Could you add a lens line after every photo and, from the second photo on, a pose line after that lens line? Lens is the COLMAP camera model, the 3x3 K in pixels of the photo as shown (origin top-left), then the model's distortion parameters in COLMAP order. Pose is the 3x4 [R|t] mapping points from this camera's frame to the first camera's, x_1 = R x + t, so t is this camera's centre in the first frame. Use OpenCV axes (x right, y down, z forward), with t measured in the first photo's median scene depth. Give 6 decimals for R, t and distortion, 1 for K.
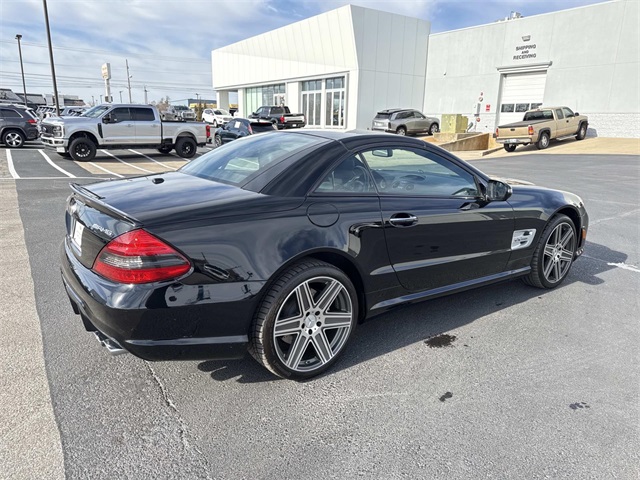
lens RADIAL K [[457.5, 0, 322.9], [0, 457.5, 239.3], [0, 0, 1]] dist [0.032688, -0.042098]
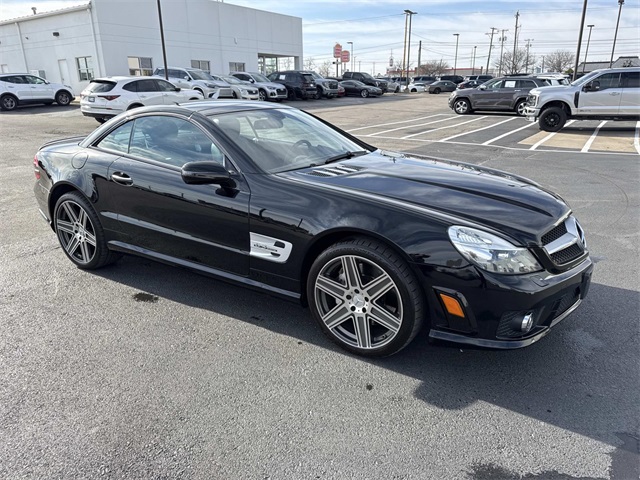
lens RADIAL K [[454.6, 0, 321.8], [0, 454.6, 236.7], [0, 0, 1]] dist [0.055028, -0.071629]
pose [[0.362910, 0.259478, -0.894968, 0.736604], [-0.206368, 0.958978, 0.194354, -0.118929], [0.908685, 0.114160, 0.401570, 0.506208]]
